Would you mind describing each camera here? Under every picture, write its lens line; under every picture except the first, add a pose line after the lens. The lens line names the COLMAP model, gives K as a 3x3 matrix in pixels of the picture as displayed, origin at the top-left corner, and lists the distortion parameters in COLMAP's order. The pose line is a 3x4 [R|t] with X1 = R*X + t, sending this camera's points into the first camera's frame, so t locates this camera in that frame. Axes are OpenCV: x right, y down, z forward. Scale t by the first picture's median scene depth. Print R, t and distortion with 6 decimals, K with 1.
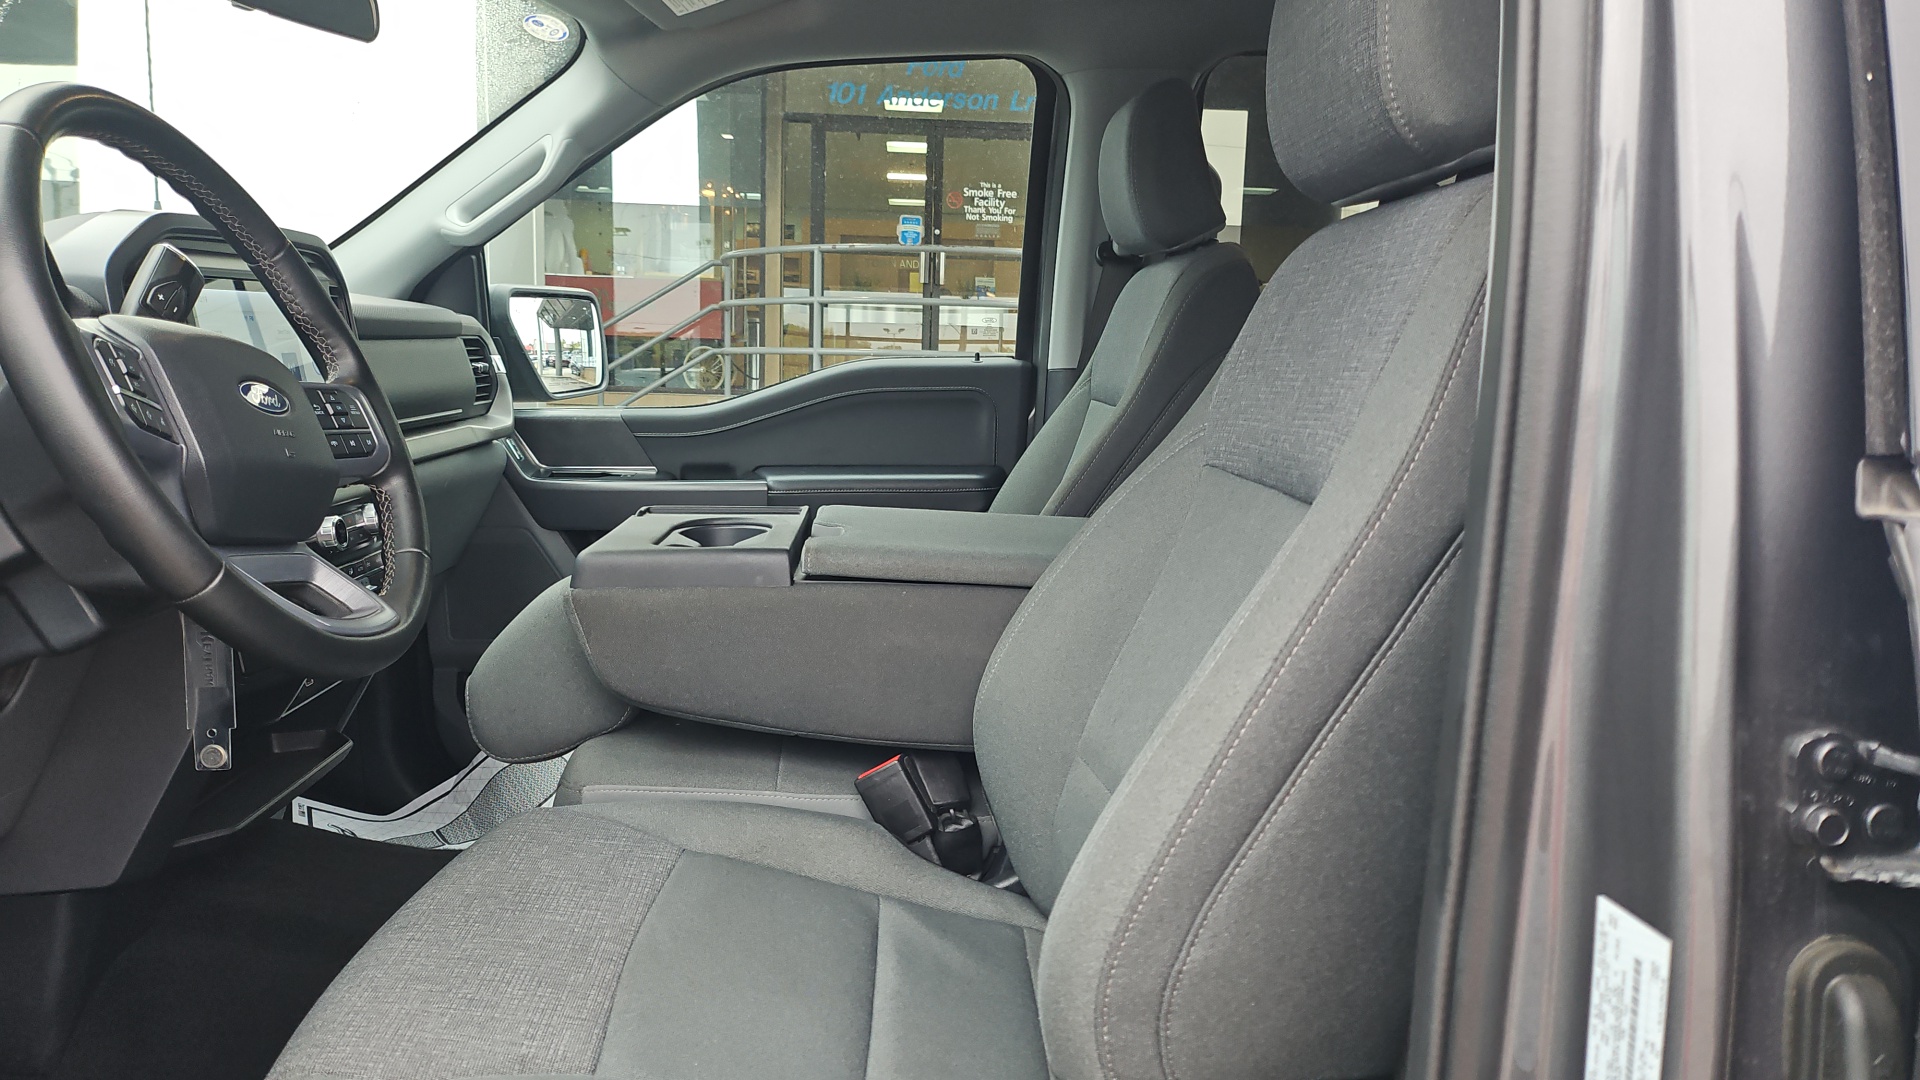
lens RADIAL K [[1370.6, 0, 967.3], [0, 1370.6, 580.1], [0, 0, 1]] dist [0.044014, -0.000741]
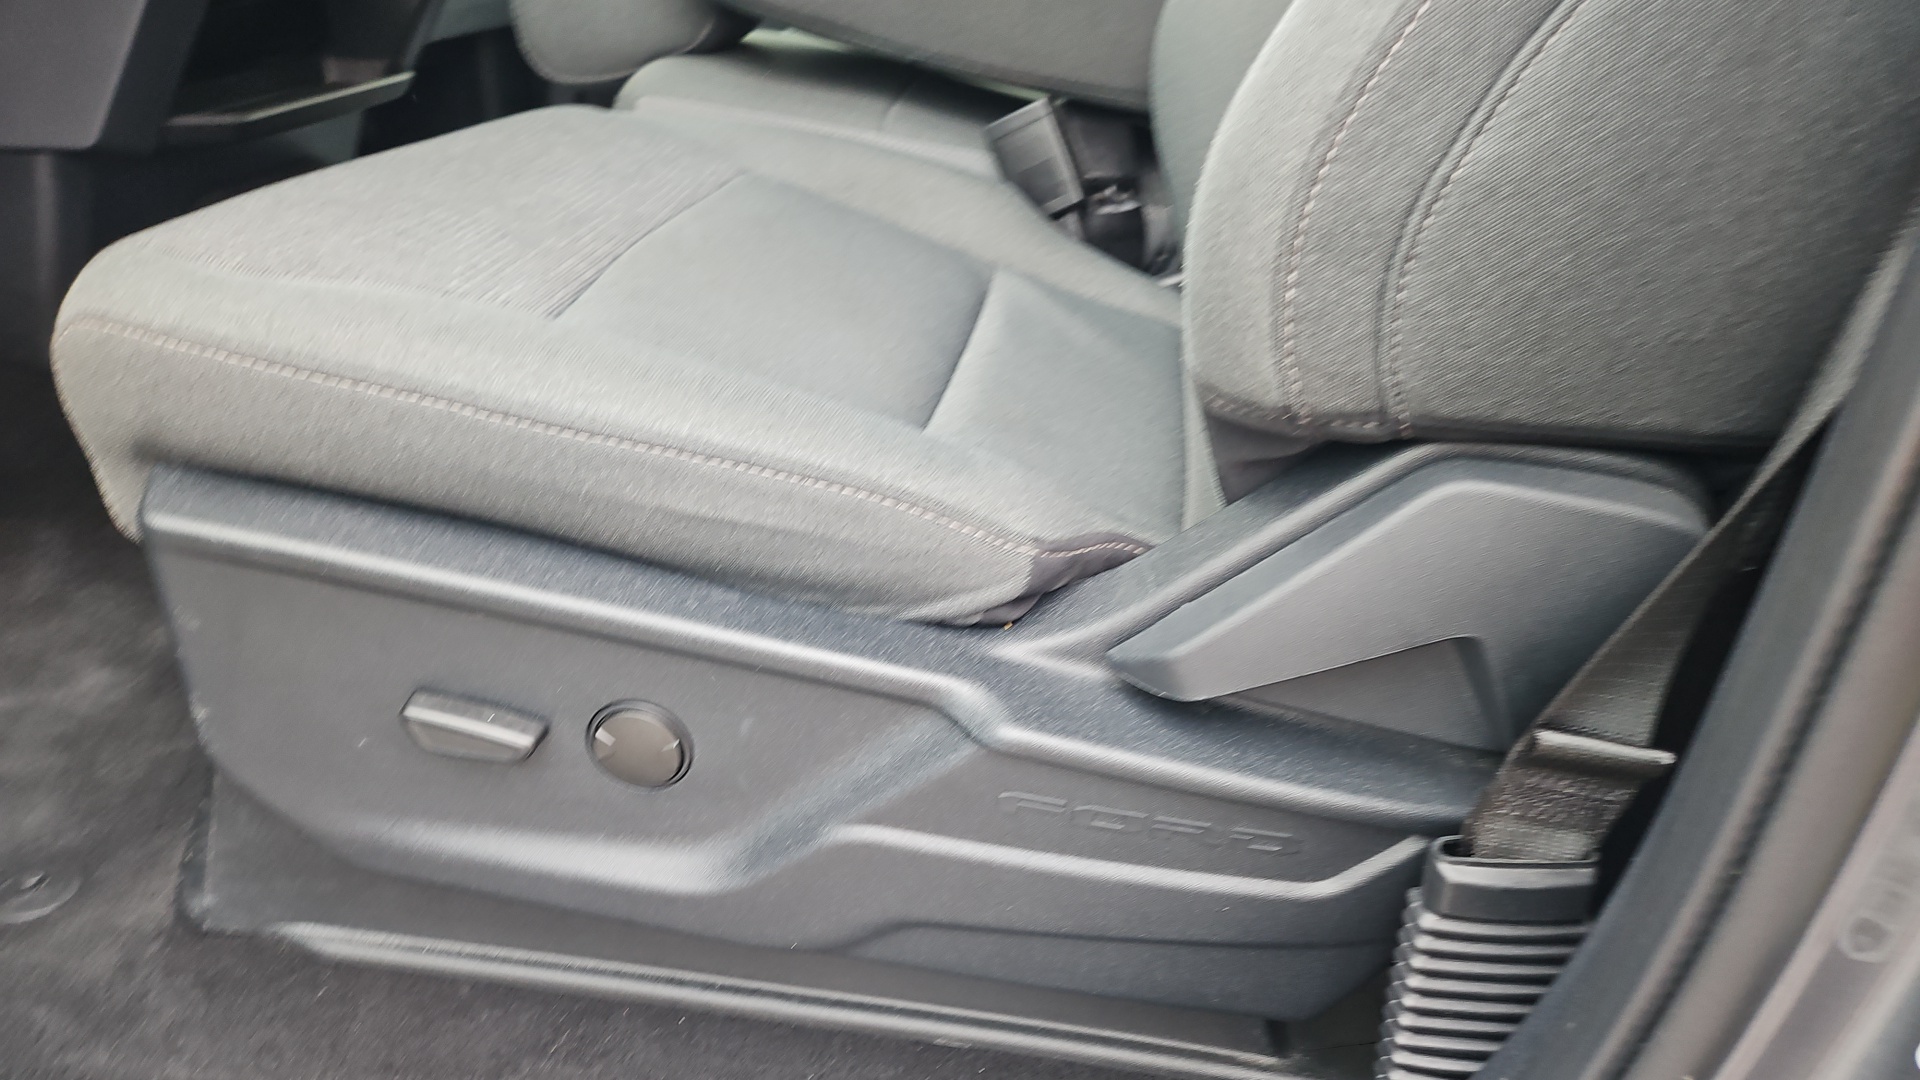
lens RADIAL K [[1369.1, 0, 958.9], [0, 1369.1, 562.5], [0, 0, 1]] dist [0.060638, -0.062982]
pose [[0.982893, 0.138367, -0.121556, 0.048811], [-0.100159, 0.955436, 0.277688, 0.292317], [0.154562, -0.260762, 0.952950, 0.387949]]
